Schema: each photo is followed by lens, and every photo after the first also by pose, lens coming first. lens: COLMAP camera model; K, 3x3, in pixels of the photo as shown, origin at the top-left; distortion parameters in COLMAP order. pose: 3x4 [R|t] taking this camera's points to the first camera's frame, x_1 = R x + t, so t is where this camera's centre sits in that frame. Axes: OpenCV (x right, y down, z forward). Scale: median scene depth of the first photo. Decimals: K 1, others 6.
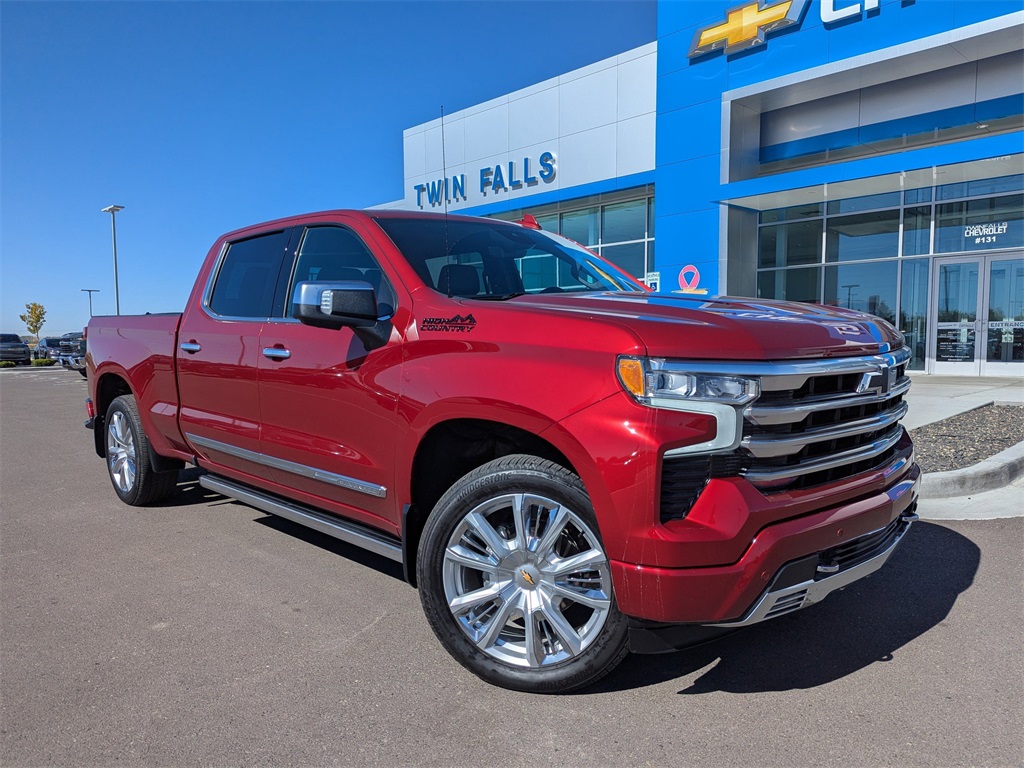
lens RADIAL K [[727.6, 0, 513.7], [0, 727.6, 407.3], [0, 0, 1]] dist [0.045146, -0.035059]
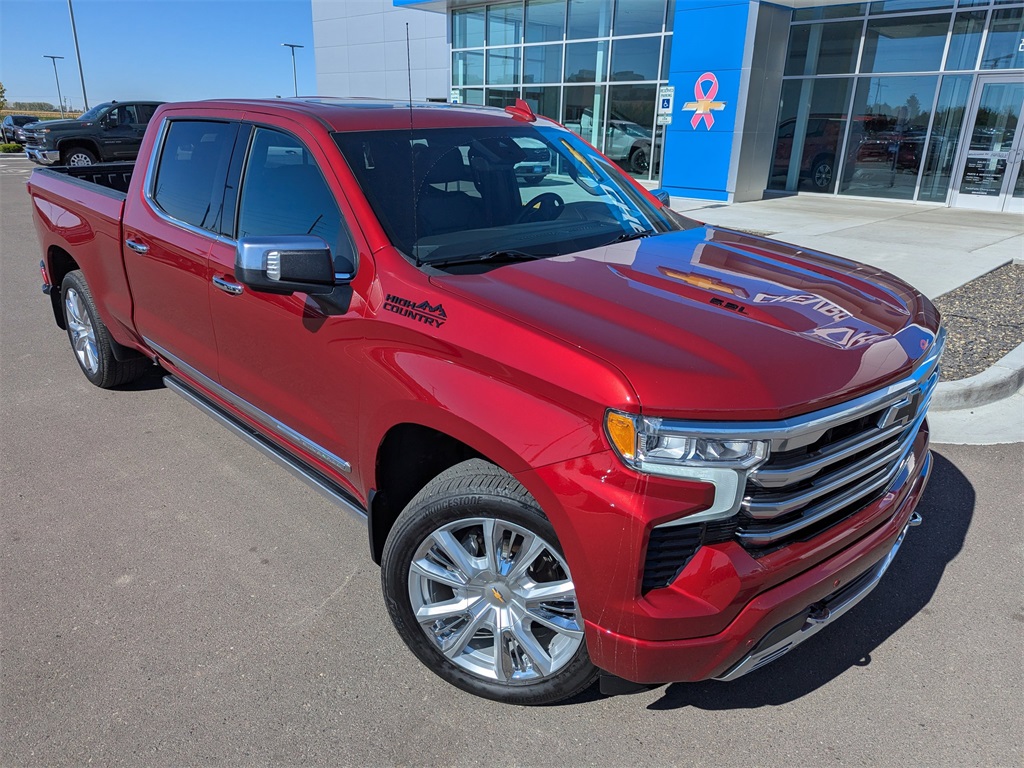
lens RADIAL K [[727.0, 0, 510.4], [0, 727.0, 394.6], [0, 0, 1]] dist [0.037709, -0.027659]
pose [[0.999533, 0.029965, 0.006027, 0.021107], [-0.030500, 0.964931, 0.260727, -0.257060], [0.001997, -0.260789, 0.965394, 0.158166]]
